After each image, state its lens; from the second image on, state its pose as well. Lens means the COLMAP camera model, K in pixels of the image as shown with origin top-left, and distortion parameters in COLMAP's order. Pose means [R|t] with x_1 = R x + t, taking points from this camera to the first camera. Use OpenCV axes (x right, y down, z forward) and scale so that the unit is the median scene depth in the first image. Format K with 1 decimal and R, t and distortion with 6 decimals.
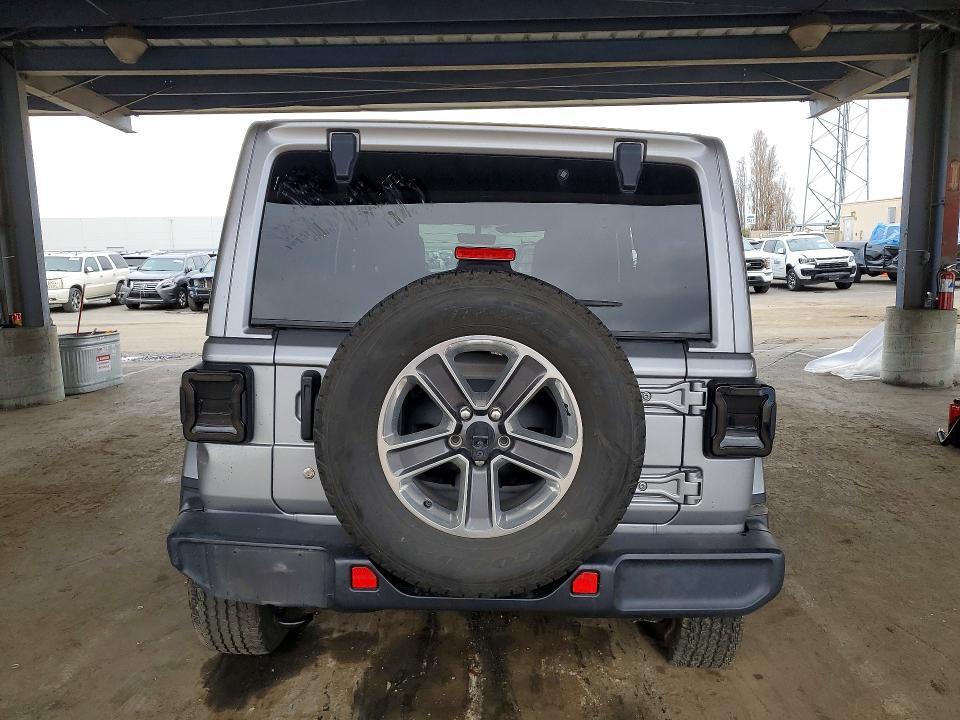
lens RADIAL K [[716.5, 0, 476.4], [0, 716.5, 365.8], [0, 0, 1]] dist [0.019774, -0.013686]
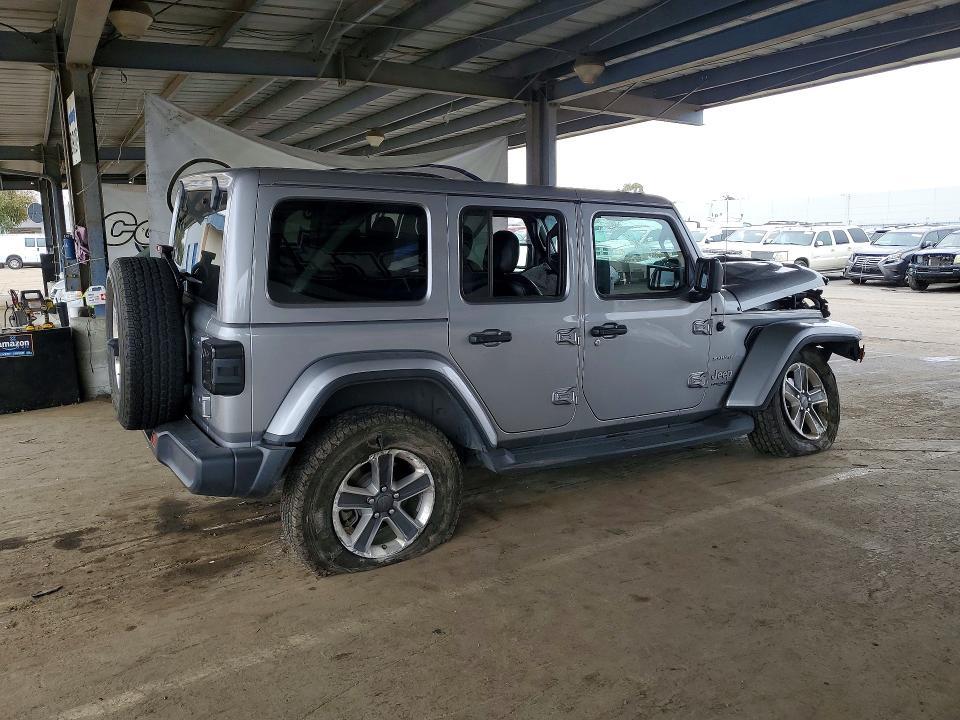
lens RADIAL K [[716.5, 0, 470.3], [0, 716.5, 356.3], [0, 0, 1]] dist [0.019774, -0.013686]
pose [[0.514443, 0.144391, -0.845281, 0.107212], [-0.123485, 0.987922, 0.093603, -0.008460], [0.848587, 0.056226, 0.526059, 0.038385]]
